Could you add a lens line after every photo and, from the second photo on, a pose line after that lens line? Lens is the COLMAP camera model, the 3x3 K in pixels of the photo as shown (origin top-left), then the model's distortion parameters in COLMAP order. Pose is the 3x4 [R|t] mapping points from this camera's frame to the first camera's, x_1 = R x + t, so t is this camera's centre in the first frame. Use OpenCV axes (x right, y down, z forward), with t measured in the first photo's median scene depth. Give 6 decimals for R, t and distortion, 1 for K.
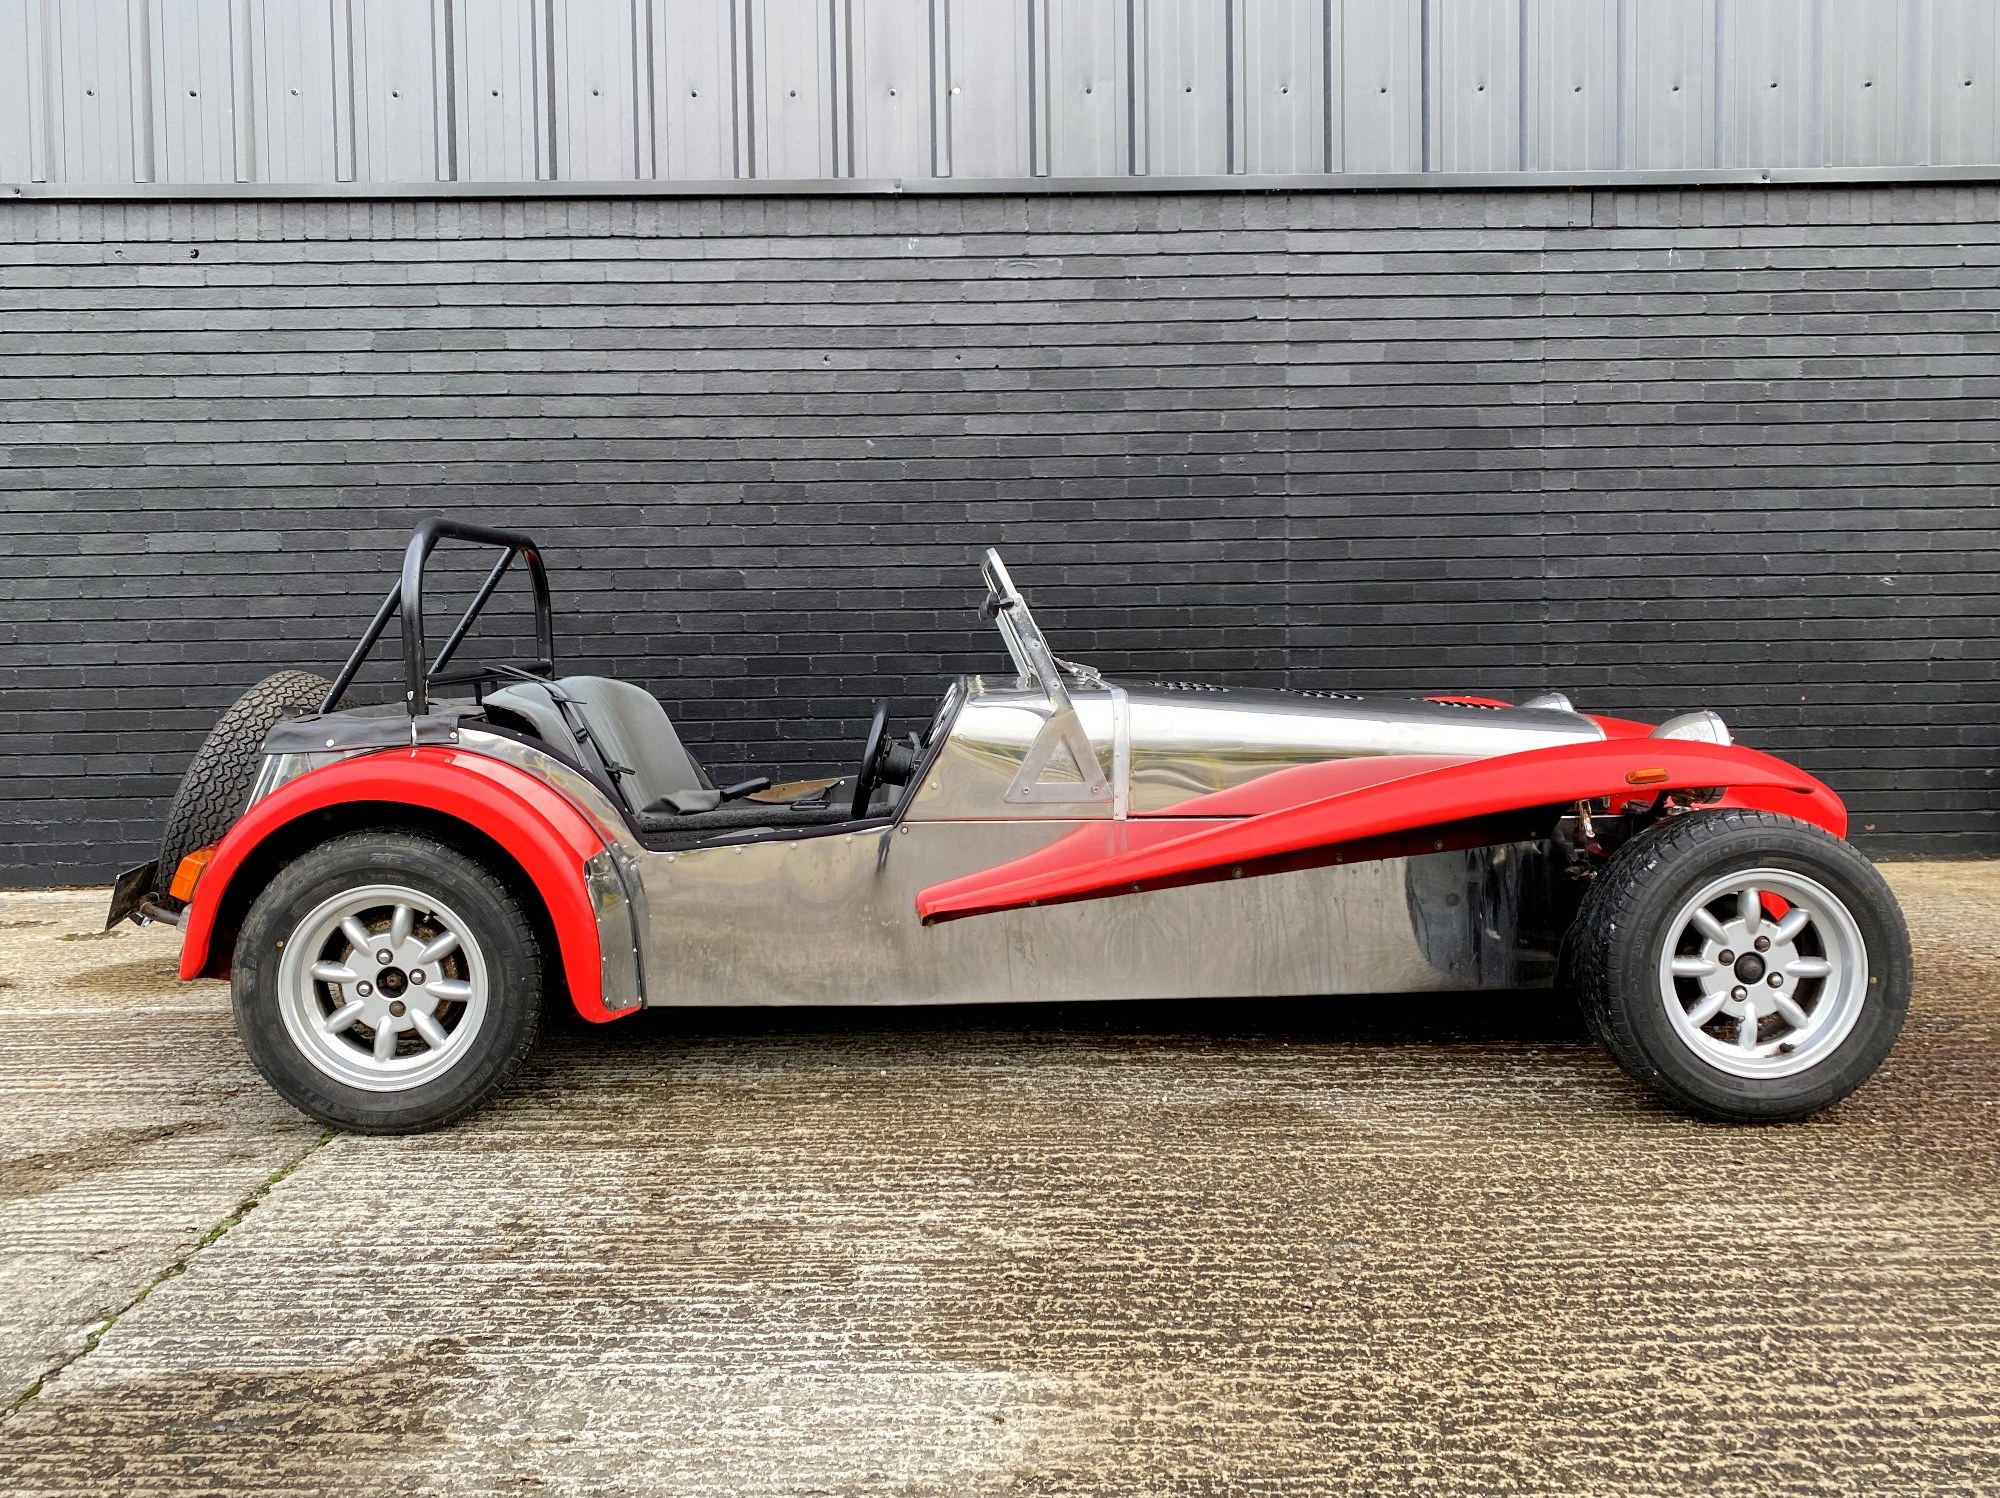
lens RADIAL K [[1720.1, 0, 1035.9], [0, 1720.1, 685.2], [0, 0, 1]] dist [0.033464, -0.021028]
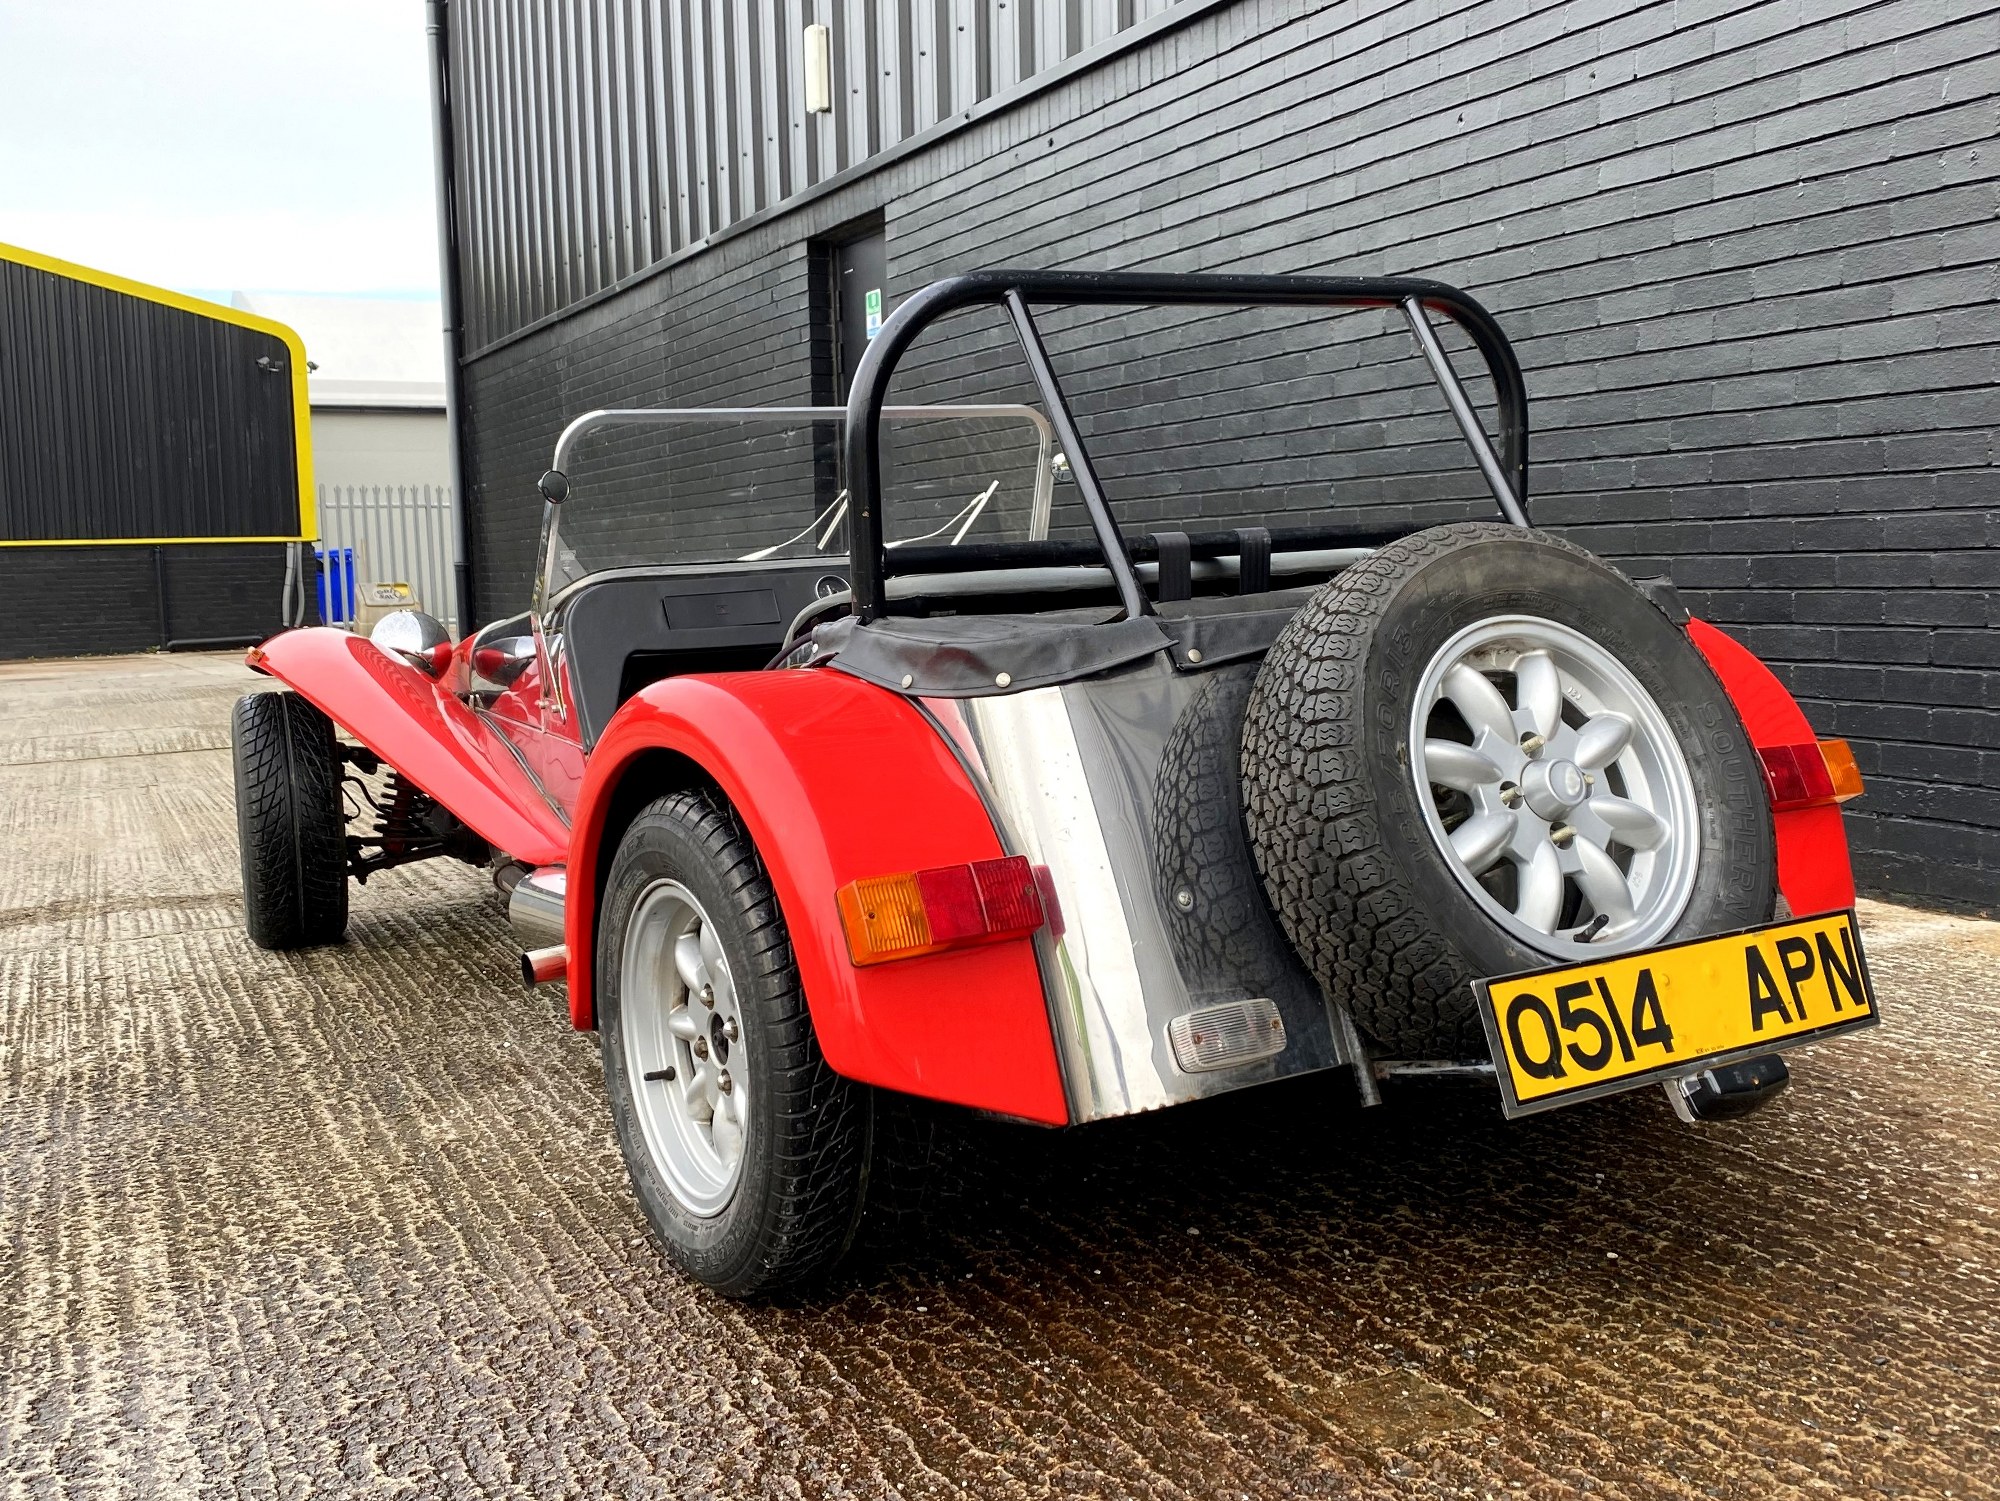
lens RADIAL K [[2069.7, 0, 878.9], [0, 2069.7, 748.0], [0, 0, 1]] dist [0.099628, -0.254976]
pose [[0.345090, 0.086433, -0.934581, 1.231194], [-0.001289, 0.995793, 0.091618, -0.012529], [0.938569, -0.030412, 0.343750, 0.884589]]
